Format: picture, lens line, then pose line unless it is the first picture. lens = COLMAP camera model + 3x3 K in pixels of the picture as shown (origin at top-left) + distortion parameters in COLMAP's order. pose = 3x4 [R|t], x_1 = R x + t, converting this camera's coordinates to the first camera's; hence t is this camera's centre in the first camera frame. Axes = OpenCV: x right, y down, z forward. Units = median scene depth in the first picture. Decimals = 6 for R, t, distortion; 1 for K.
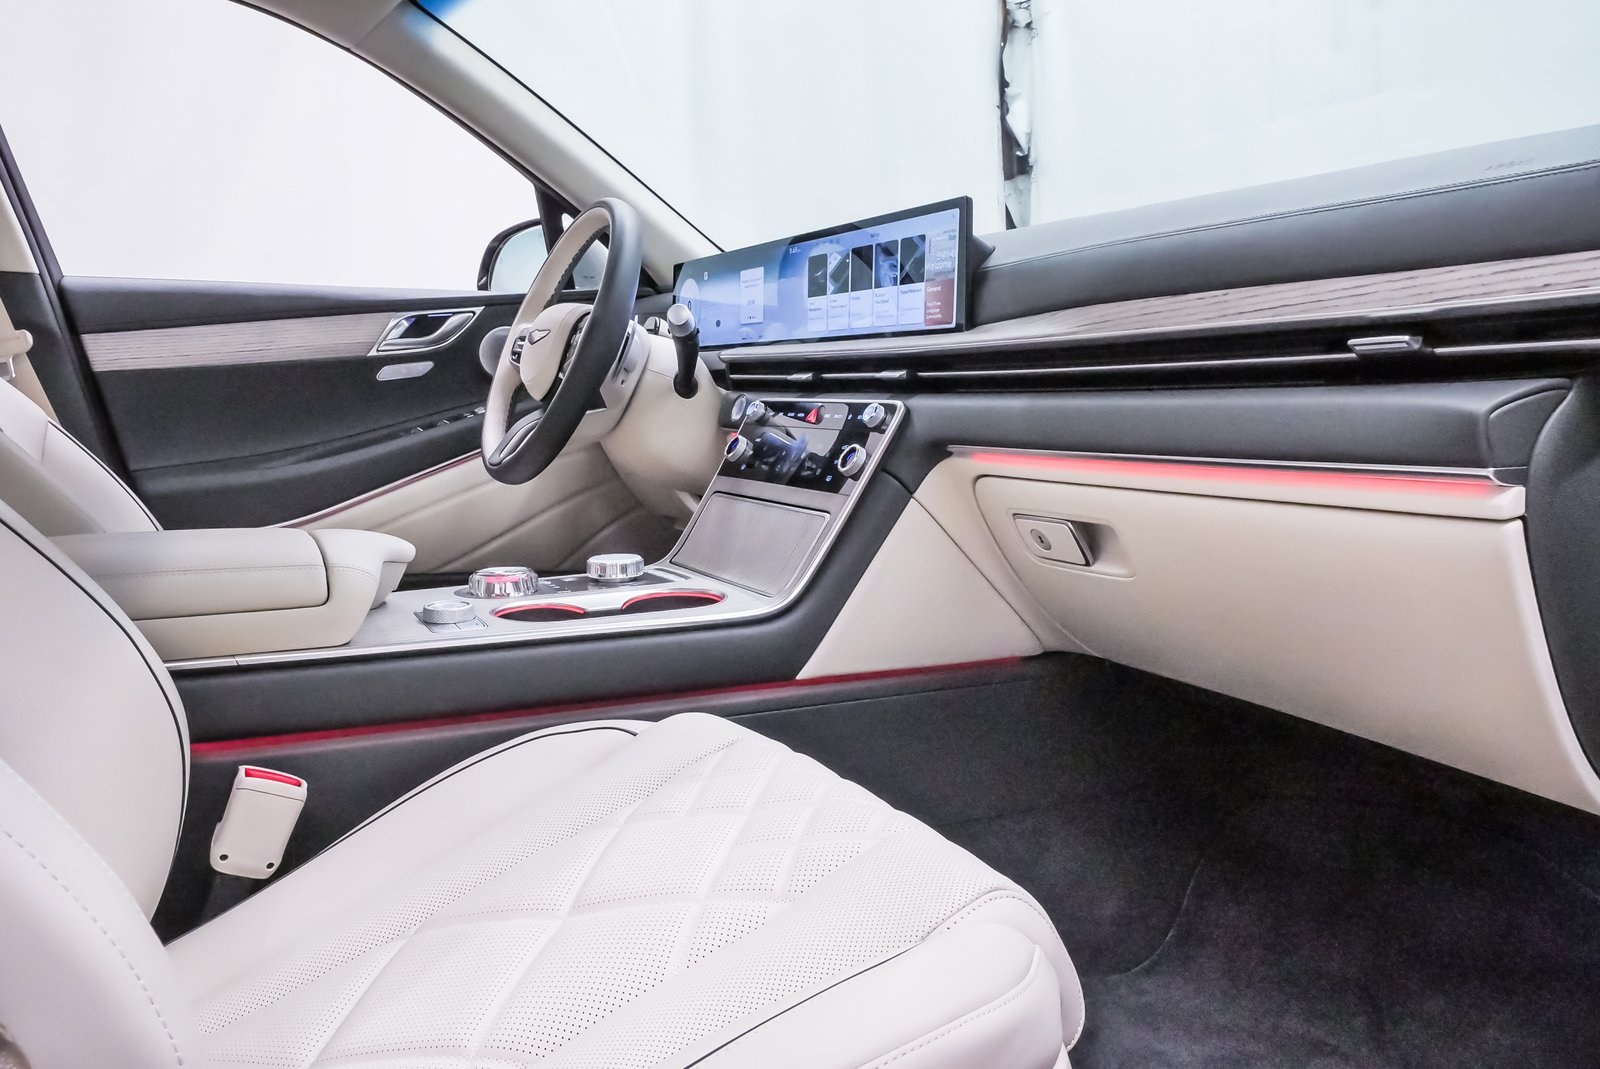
lens RADIAL K [[1192.6, 0, 808.7], [0, 1192.6, 535.3], [0, 0, 1]] dist [-0.041332, 0.012427]
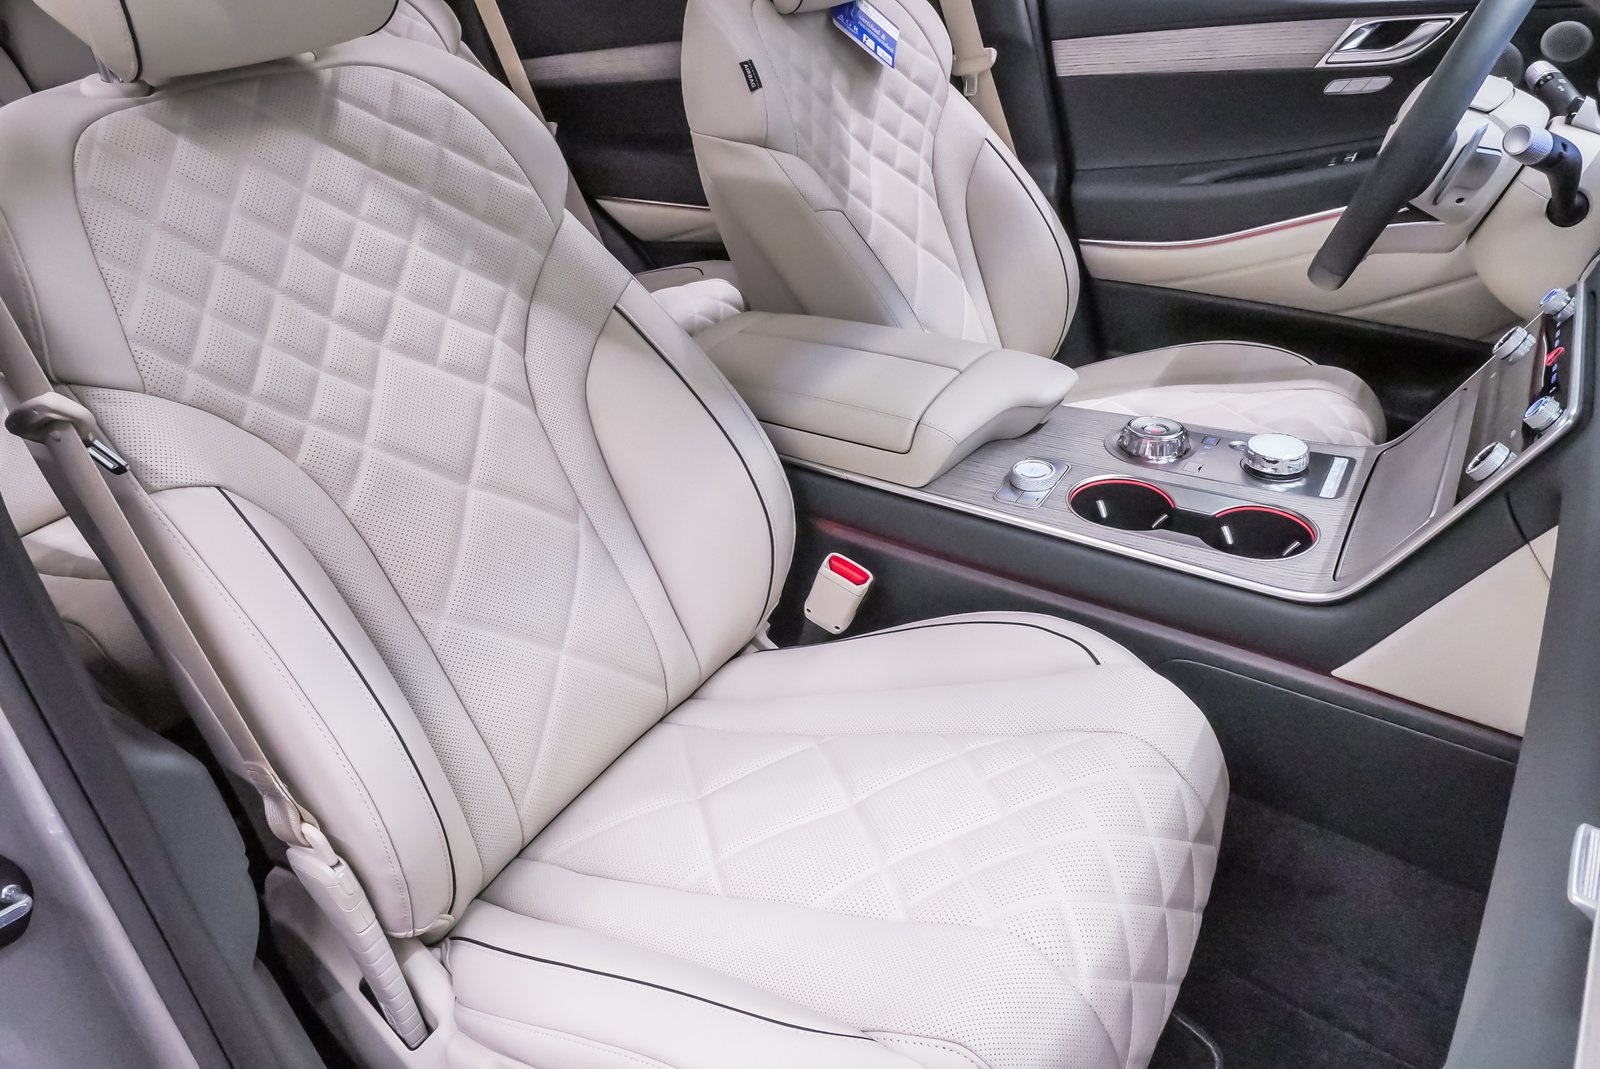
lens RADIAL K [[1192.6, 0, 784.8], [0, 1192.6, 537.6], [0, 0, 1]] dist [-0.041332, 0.012427]
pose [[0.492817, 0.412375, -0.766210, 0.379435], [-0.049468, 0.892421, 0.448484, -0.309287], [0.868726, -0.183118, 0.460200, 0.246368]]
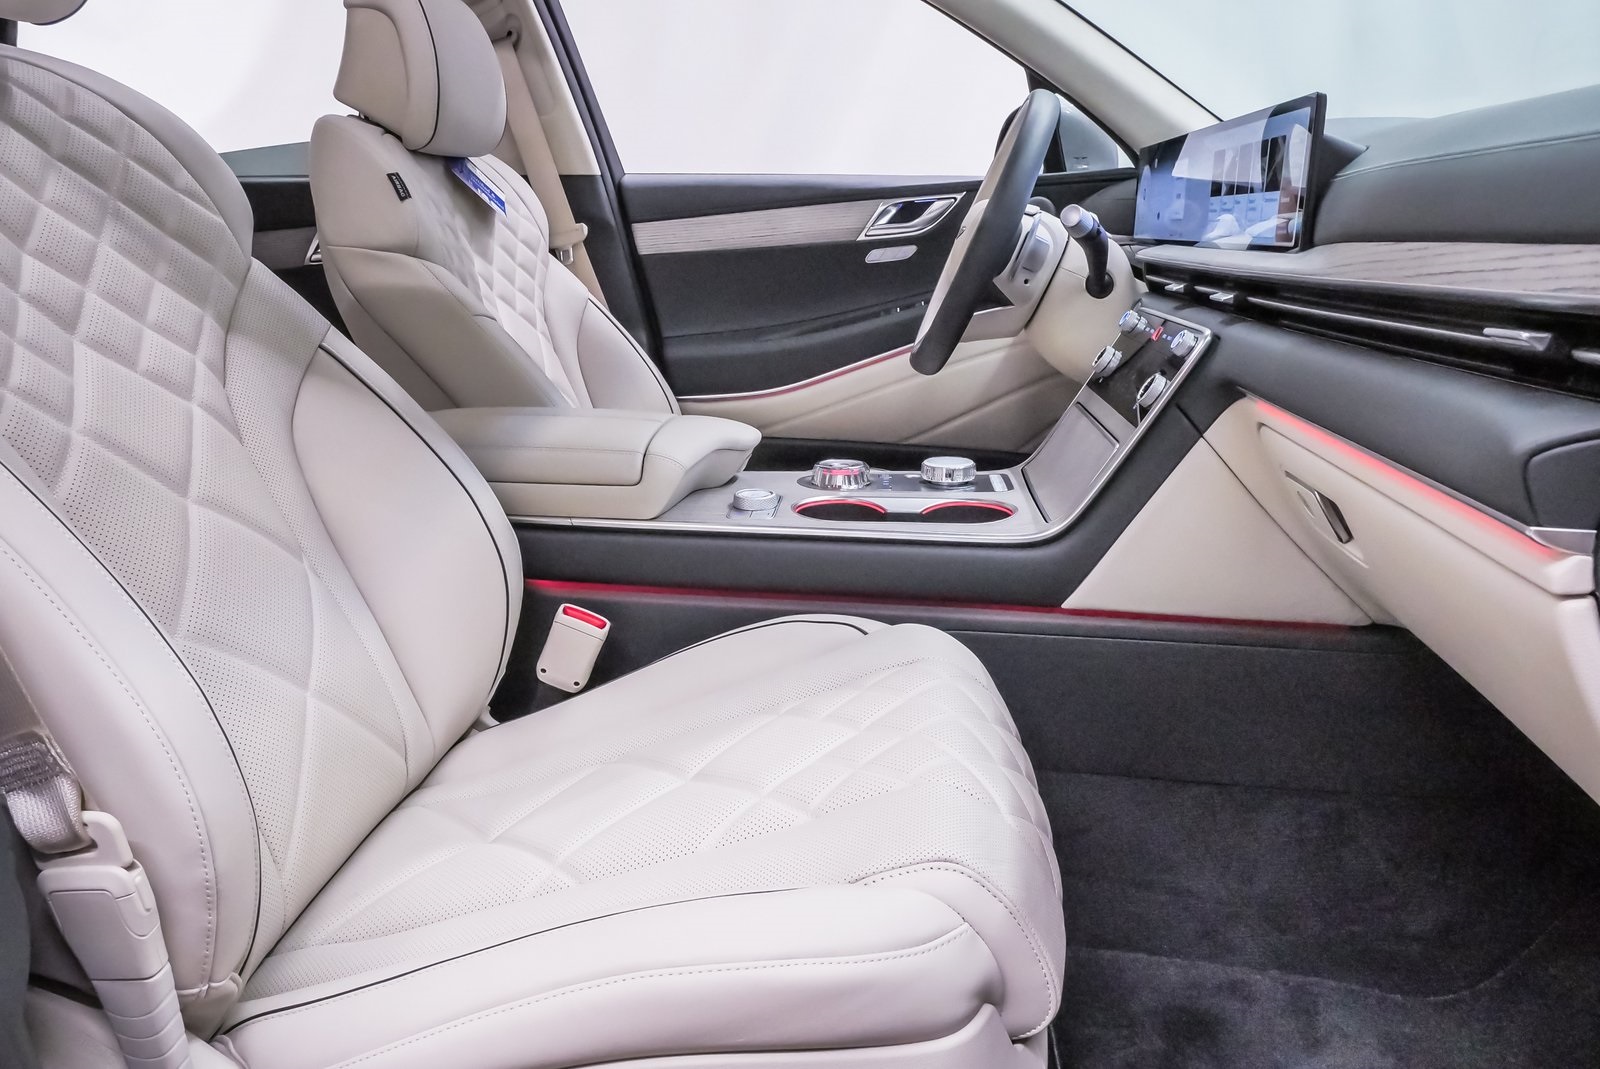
lens RADIAL K [[1192.6, 0, 803.3], [0, 1192.6, 535.5], [0, 0, 1]] dist [-0.041332, 0.012427]
pose [[0.833201, 0.143530, -0.534018, 0.303139], [-0.072136, 0.985687, 0.152376, -0.067974], [0.548245, -0.088438, 0.831629, 0.054967]]
